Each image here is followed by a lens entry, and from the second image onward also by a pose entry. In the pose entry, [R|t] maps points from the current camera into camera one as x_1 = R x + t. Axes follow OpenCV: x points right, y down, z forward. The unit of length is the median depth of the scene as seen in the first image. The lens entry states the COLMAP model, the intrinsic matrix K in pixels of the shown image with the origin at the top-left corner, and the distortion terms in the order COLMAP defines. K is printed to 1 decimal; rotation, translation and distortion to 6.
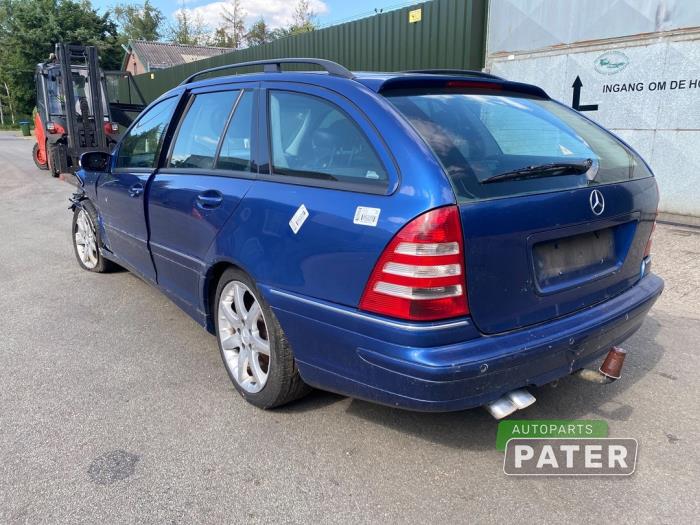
lens RADIAL K [[535.1, 0, 350.0], [0, 535.1, 262.5], [0, 0, 1]] dist [0.010695, -0.007013]
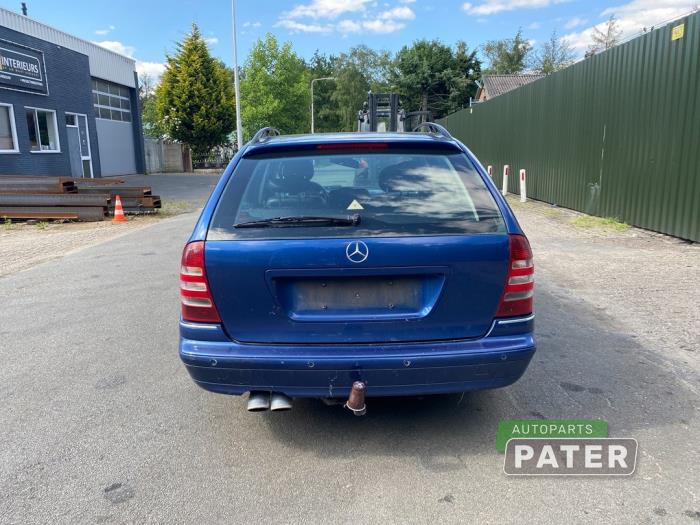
lens RADIAL K [[539.4, 0, 350.0], [0, 539.4, 262.5], [0, 0, 1]] dist [0.028820, 0.001751]
pose [[0.794140, 0.108514, -0.597968, 0.266911], [-0.137363, 0.990517, -0.002676, -0.019646], [0.592007, 0.084264, 0.801515, 0.015944]]
